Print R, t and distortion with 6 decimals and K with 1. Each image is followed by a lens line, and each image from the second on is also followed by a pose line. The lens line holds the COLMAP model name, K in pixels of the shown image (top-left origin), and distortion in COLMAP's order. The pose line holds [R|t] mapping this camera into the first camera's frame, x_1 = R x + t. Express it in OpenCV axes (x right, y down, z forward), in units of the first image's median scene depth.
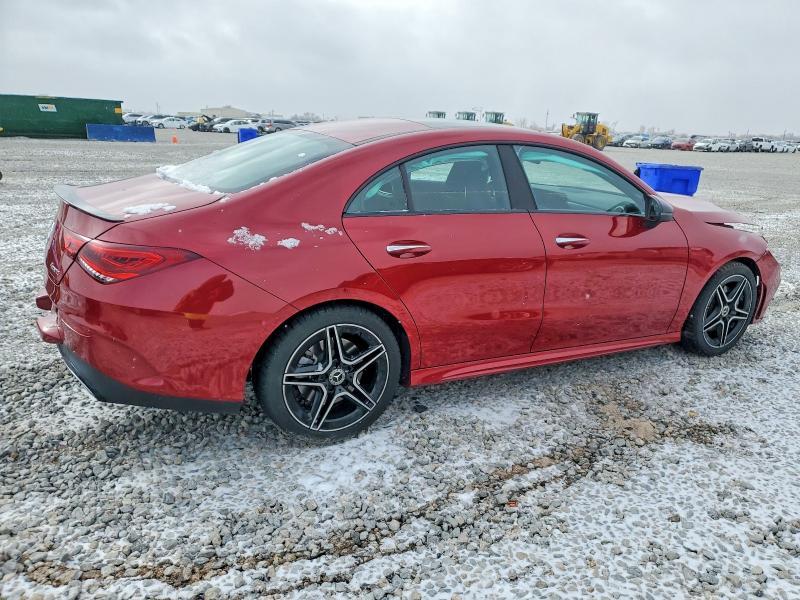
lens RADIAL K [[634.8, 0, 400.0], [0, 634.8, 300.0], [0, 0, 1]] dist [0.009667, -0.000562]
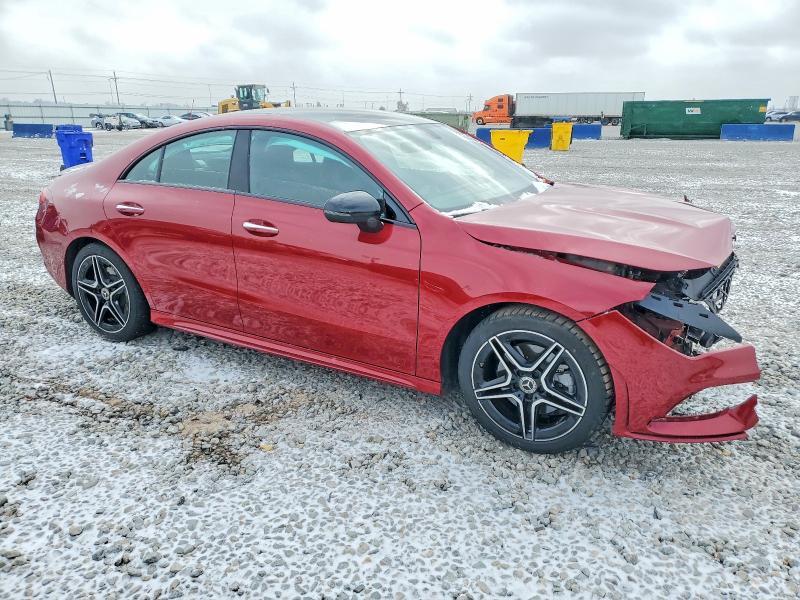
lens RADIAL K [[605.9, 0, 400.0], [0, 605.9, 300.0], [0, 0, 1]] dist [0.018663, 0.001633]
pose [[0.506568, 0.208610, -0.836582, 0.935350], [-0.202588, 0.971922, 0.119687, -0.111329], [0.838061, 0.108852, 0.534607, 0.553318]]
